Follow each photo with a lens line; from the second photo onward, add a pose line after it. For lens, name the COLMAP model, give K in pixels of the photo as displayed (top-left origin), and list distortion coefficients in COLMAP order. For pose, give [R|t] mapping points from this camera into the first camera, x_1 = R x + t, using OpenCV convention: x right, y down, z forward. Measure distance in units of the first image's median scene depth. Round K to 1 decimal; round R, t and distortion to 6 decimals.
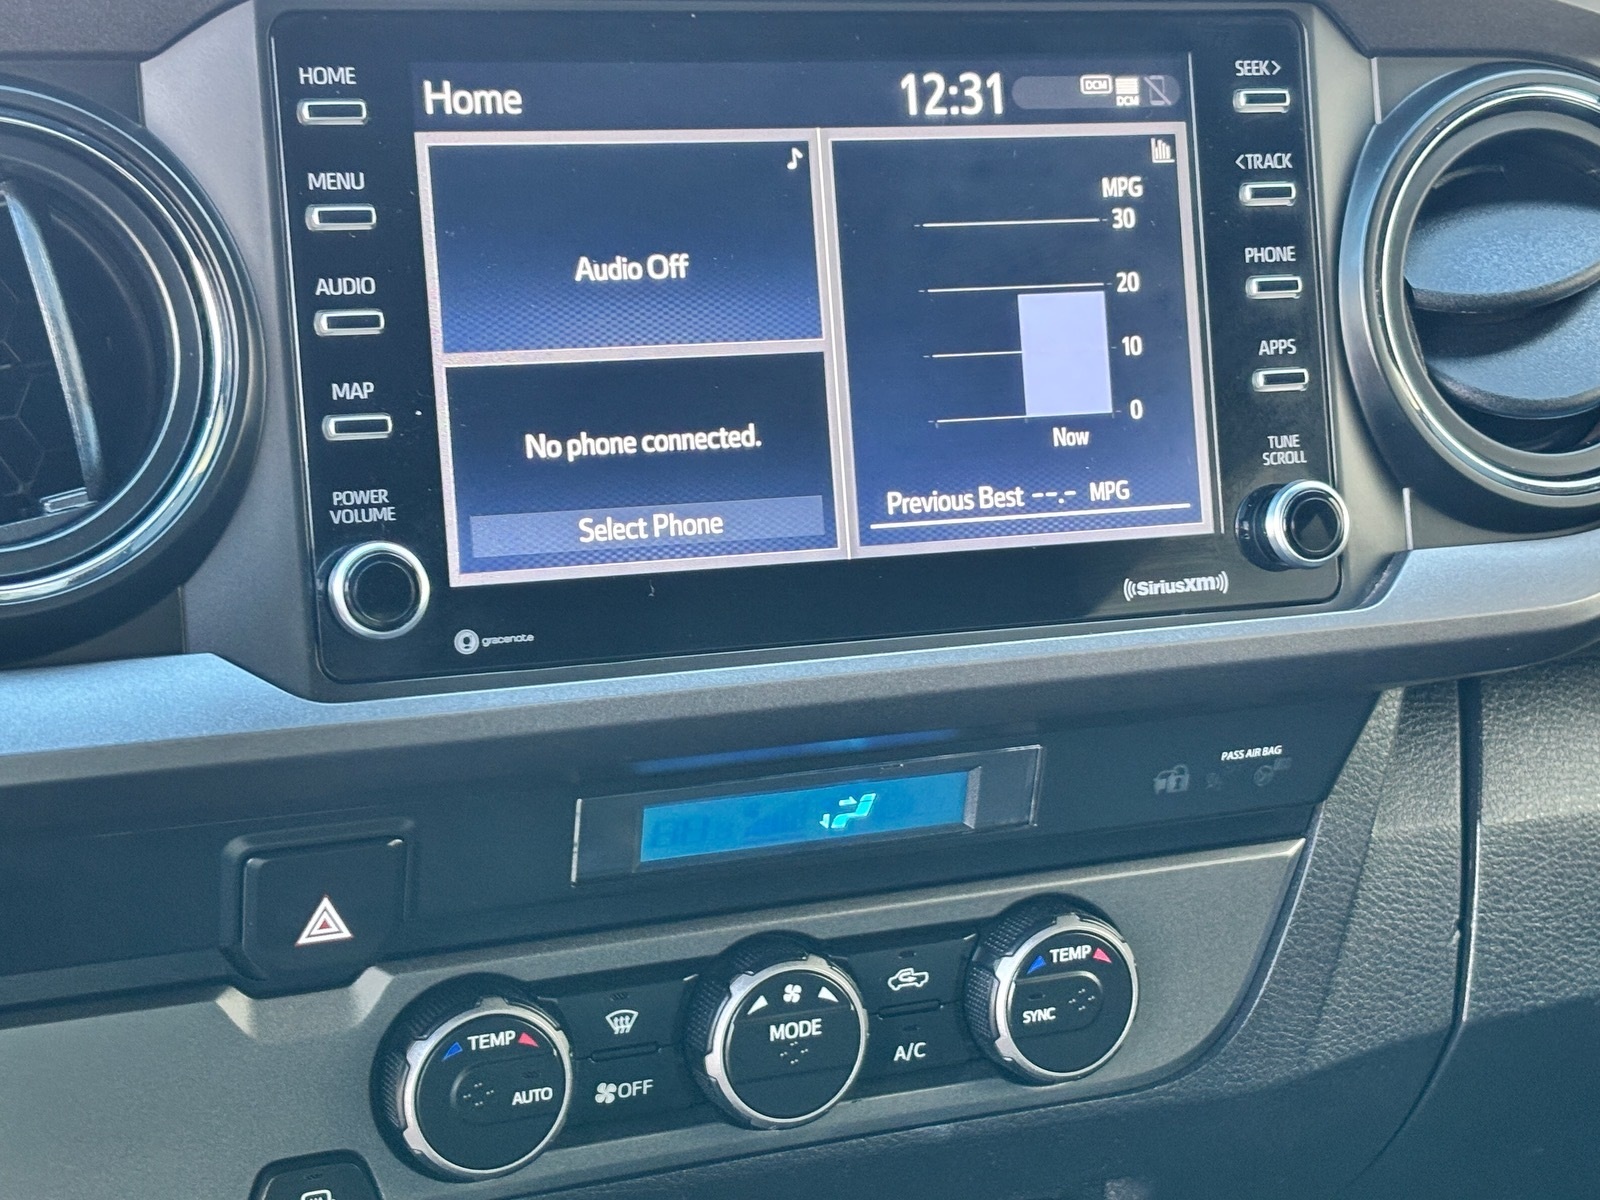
lens RADIAL K [[3027.2, 0, 806.2], [0, 3027.2, 583.8], [0, 0, 1]] dist [0.217257, 0.000000]
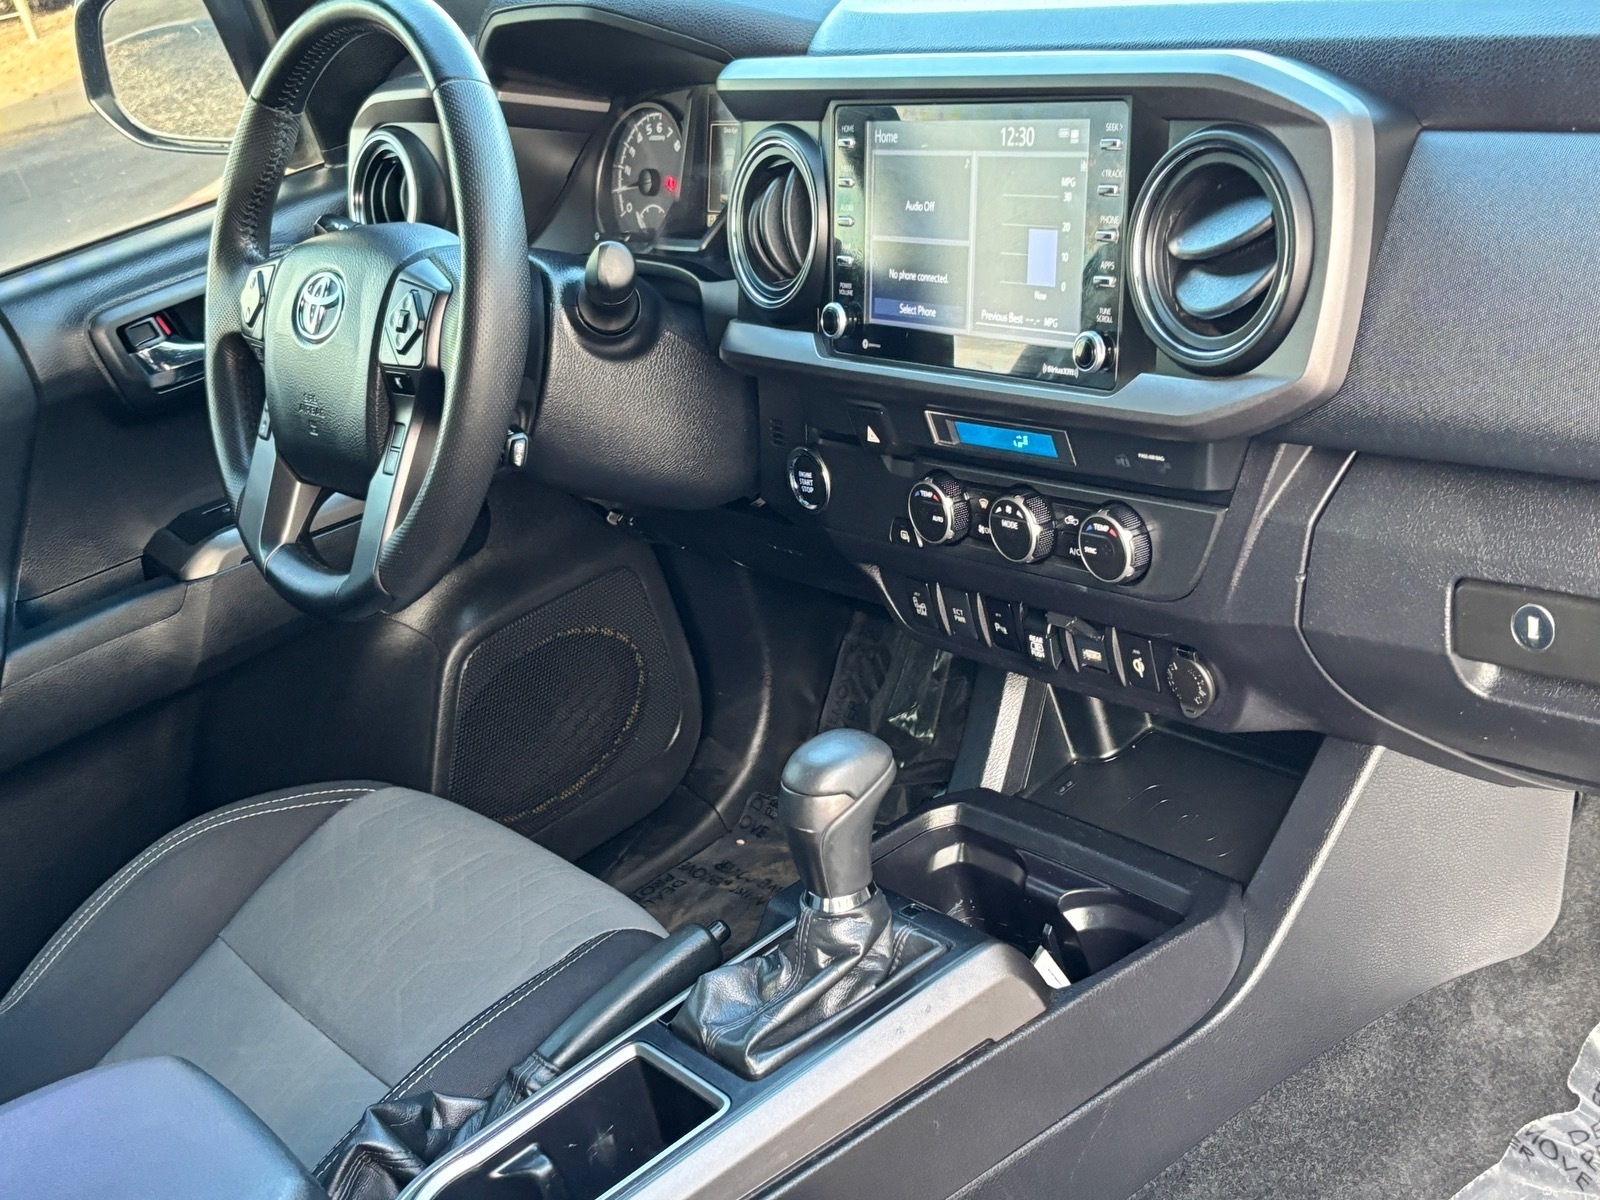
lens RADIAL K [[2070.4, 0, 787.8], [0, 2070.4, 608.6], [0, 0, 1]] dist [0.188520, 0.000000]
pose [[0.210196, 0.285975, -0.934899, 1.555623], [-0.025681, 0.957548, 0.287129, -0.264796], [0.977322, -0.036345, 0.208616, 0.489389]]
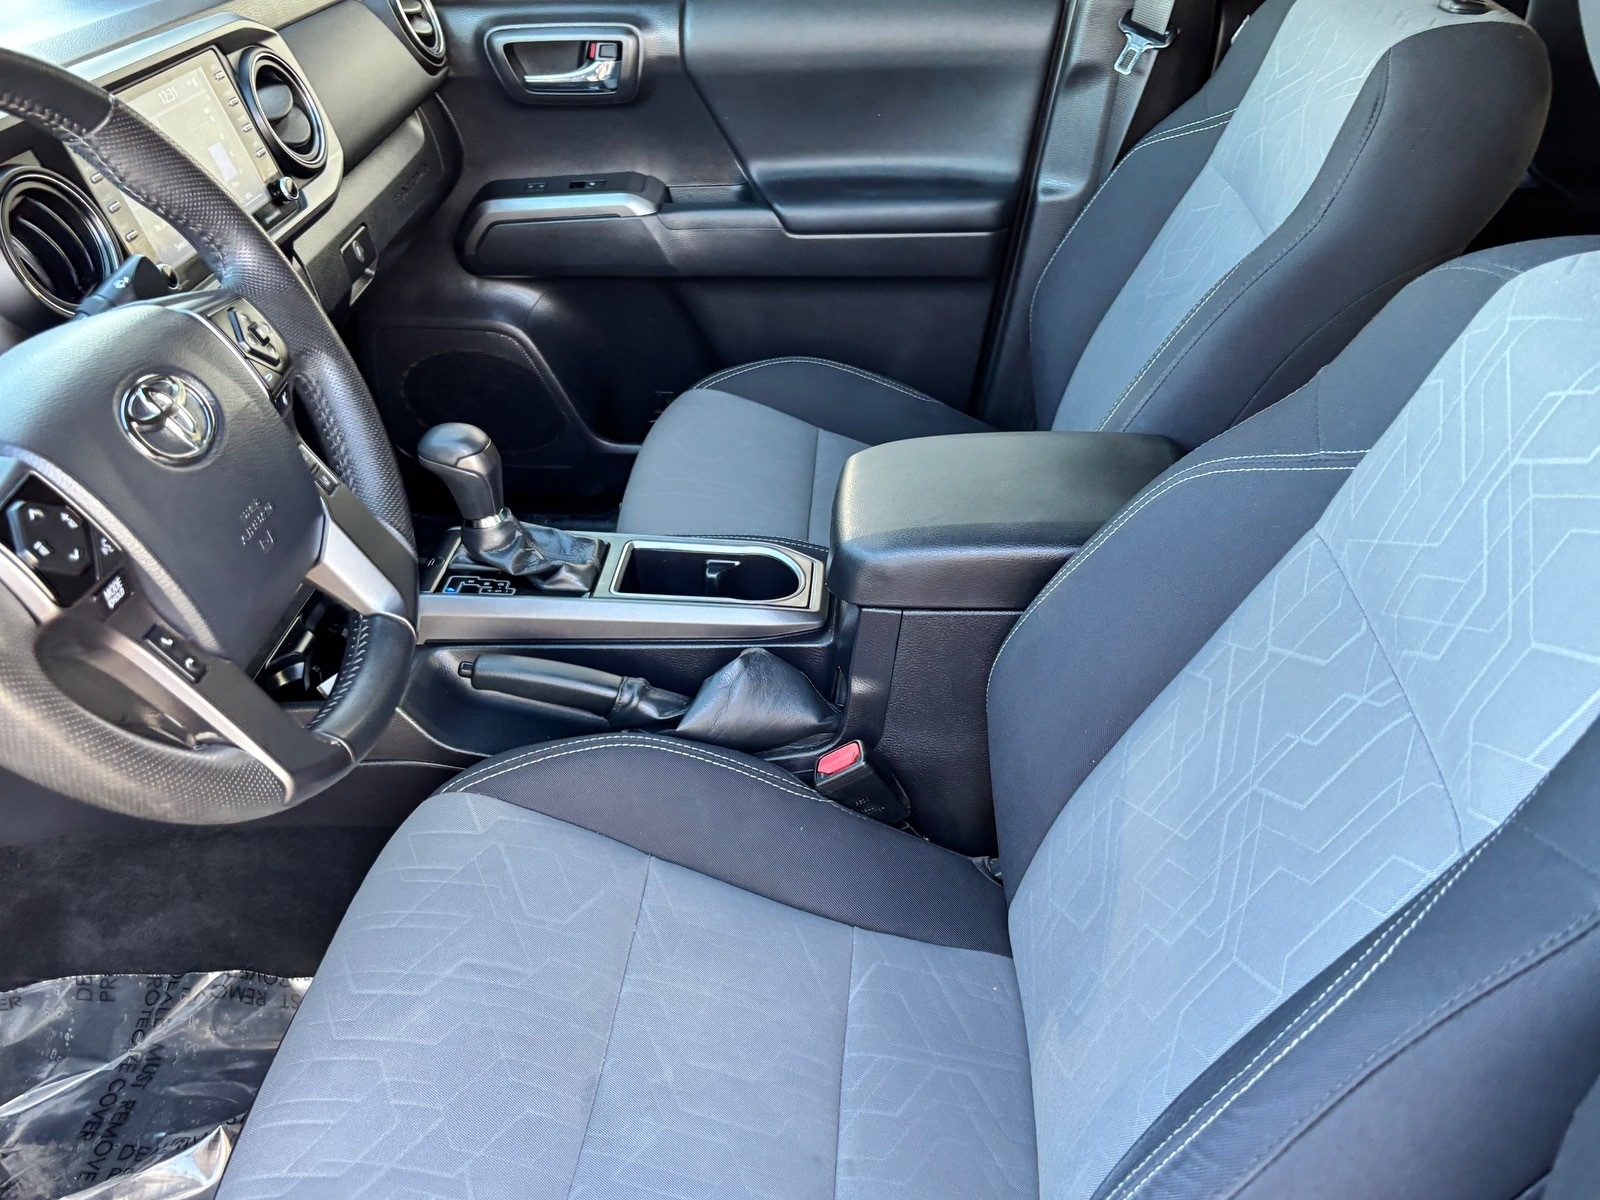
lens RADIAL K [[1391.4, 0, 800.2], [0, 1391.4, 591.9], [0, 0, 1]] dist [0.041383, -0.037941]
pose [[0.465038, -0.522267, 0.714827, -1.043437], [0.294452, 0.852726, 0.431460, -0.155417], [-0.834888, 0.009837, 0.550332, -0.465476]]
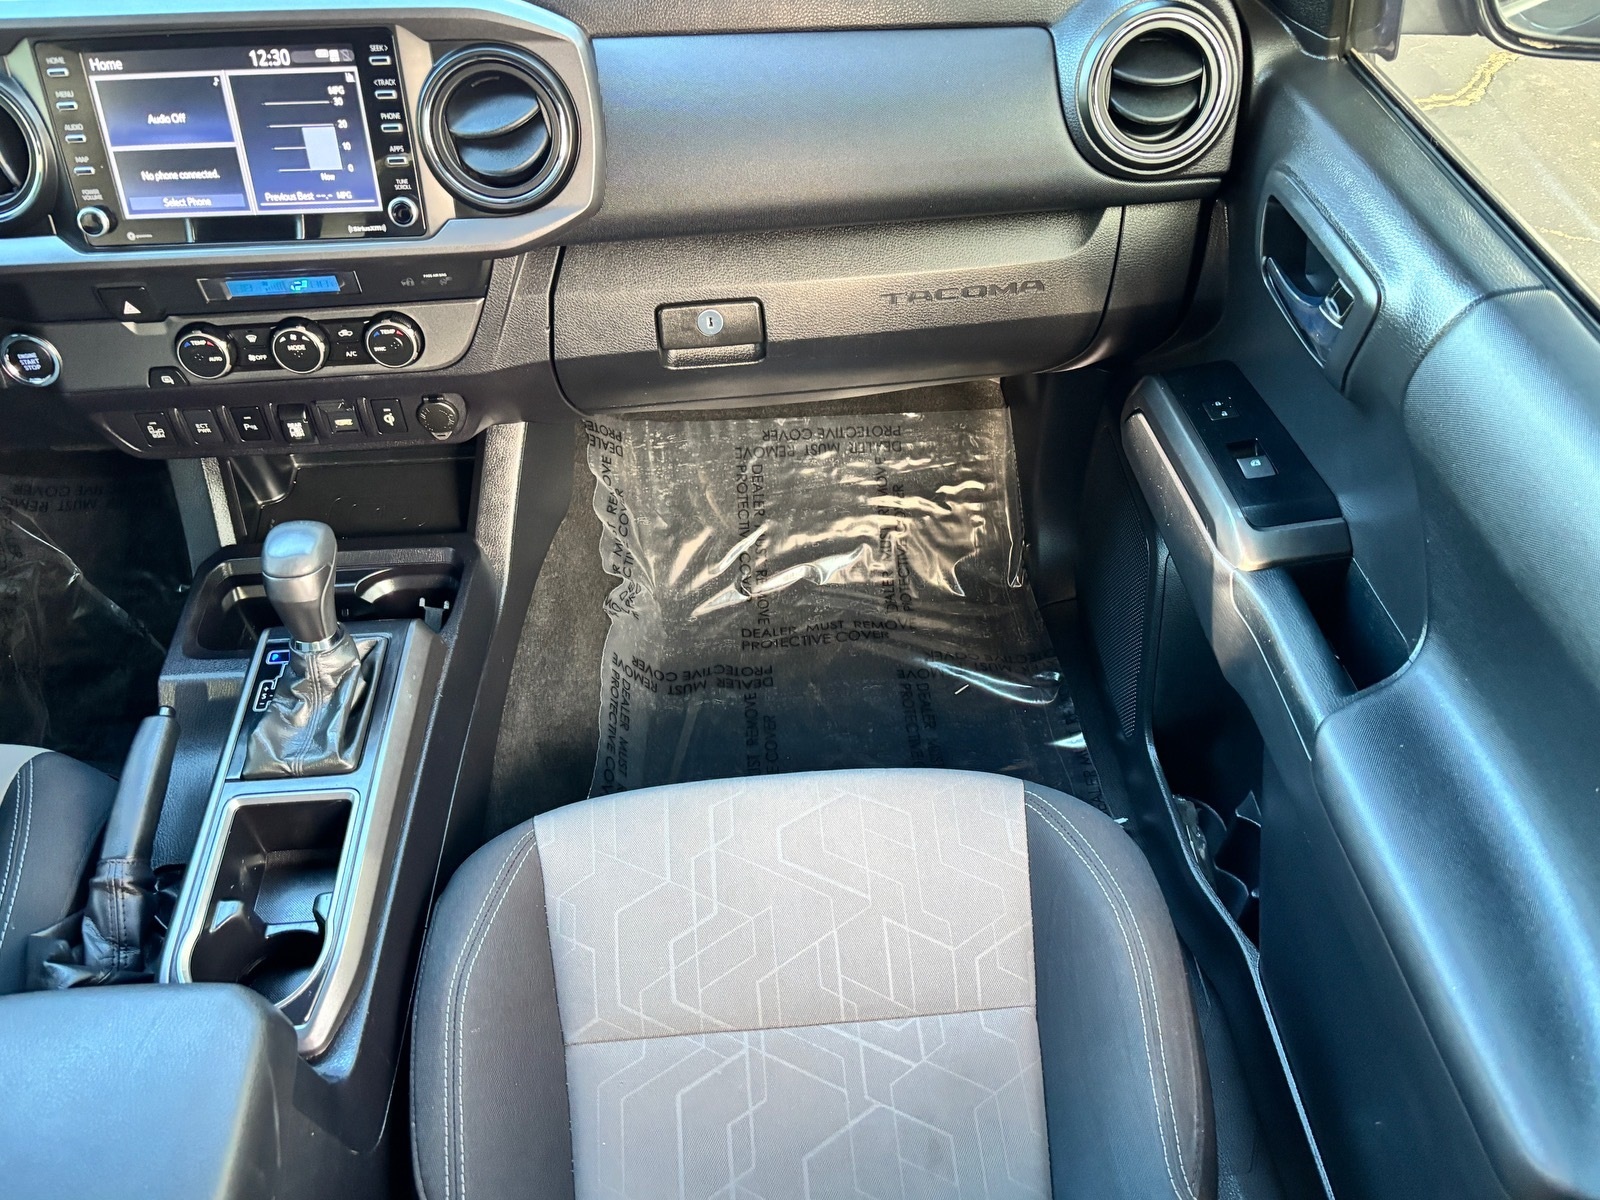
lens RADIAL K [[1281.6, 0, 808.6], [0, 1281.6, 592.6], [0, 0, 1]] dist [0.037447, -0.033825]
pose [[0.937324, 0.190718, -0.291634, 1.019248], [-0.035473, 0.884801, 0.464616, -0.303937], [0.346649, -0.425151, 0.836111, -0.117789]]
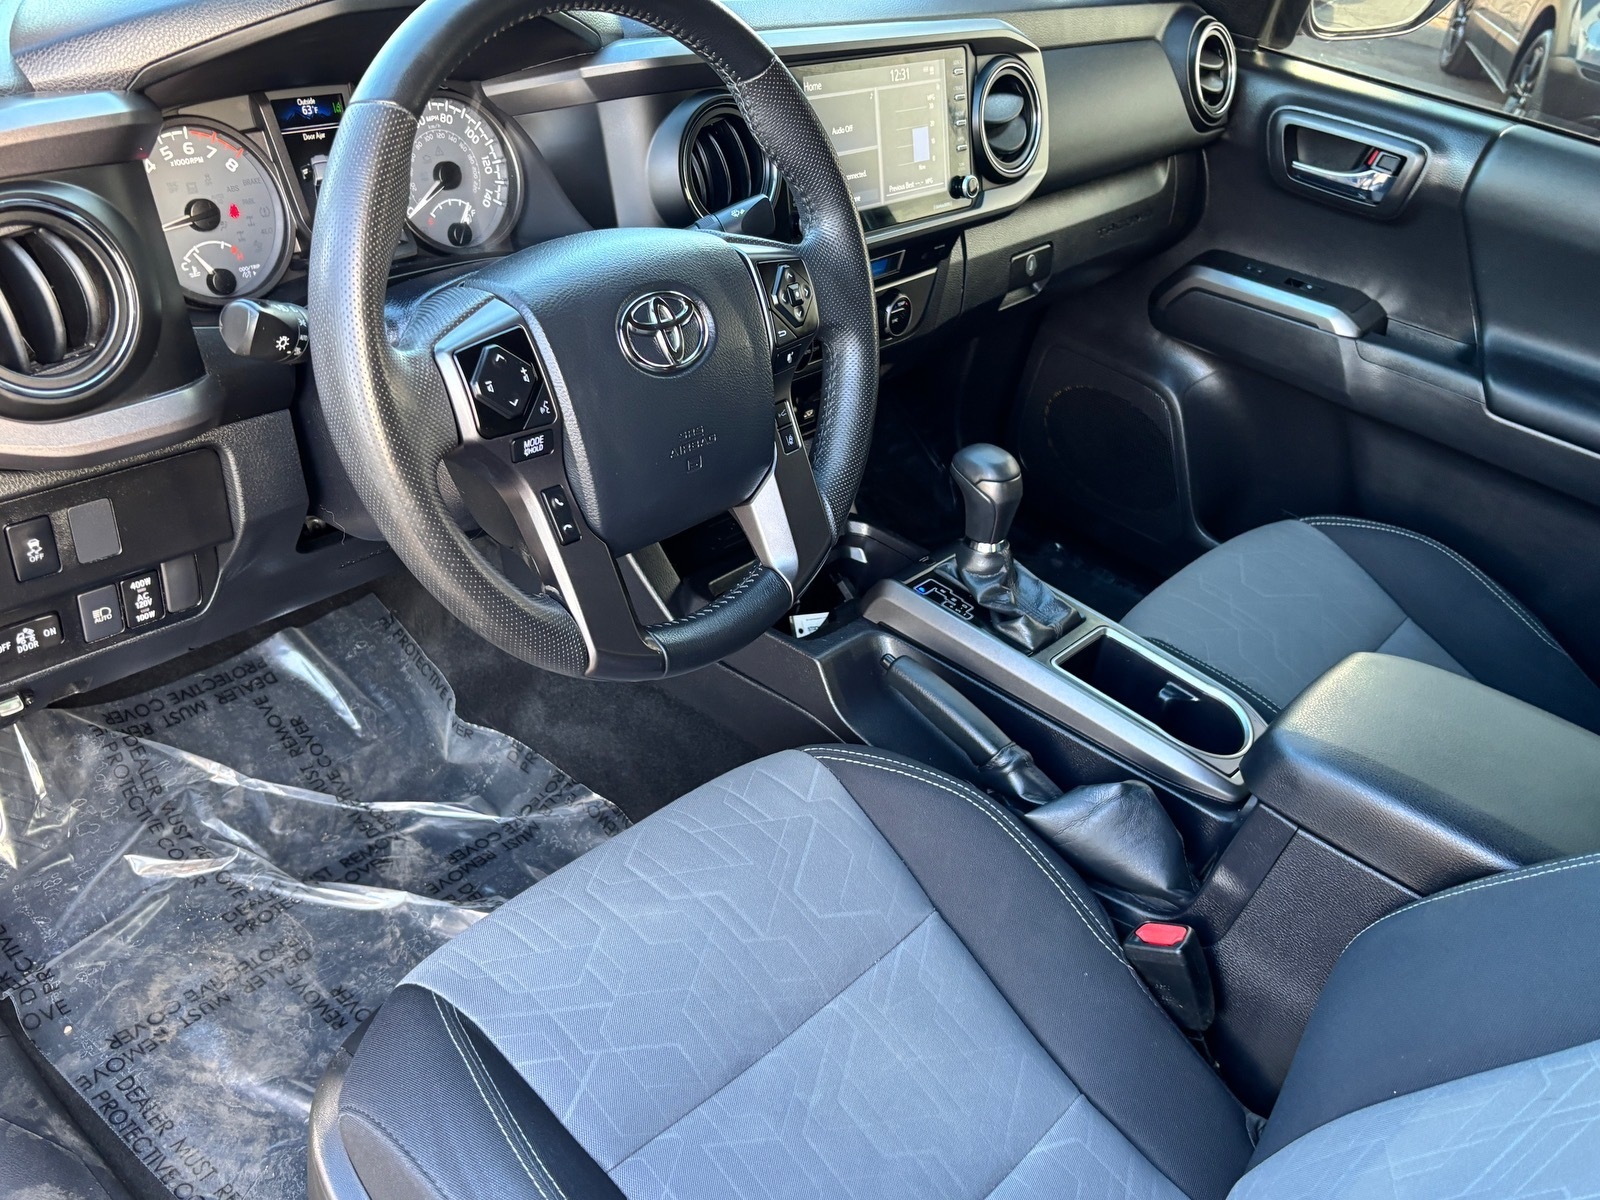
lens RADIAL K [[1391.4, 0, 792.5], [0, 1391.4, 604.0], [0, 0, 1]] dist [0.041383, -0.037941]
pose [[0.904800, -0.169128, 0.390811, -0.858466], [0.028396, 0.939667, 0.340910, -0.137381], [-0.424890, -0.297358, 0.855013, -0.626073]]
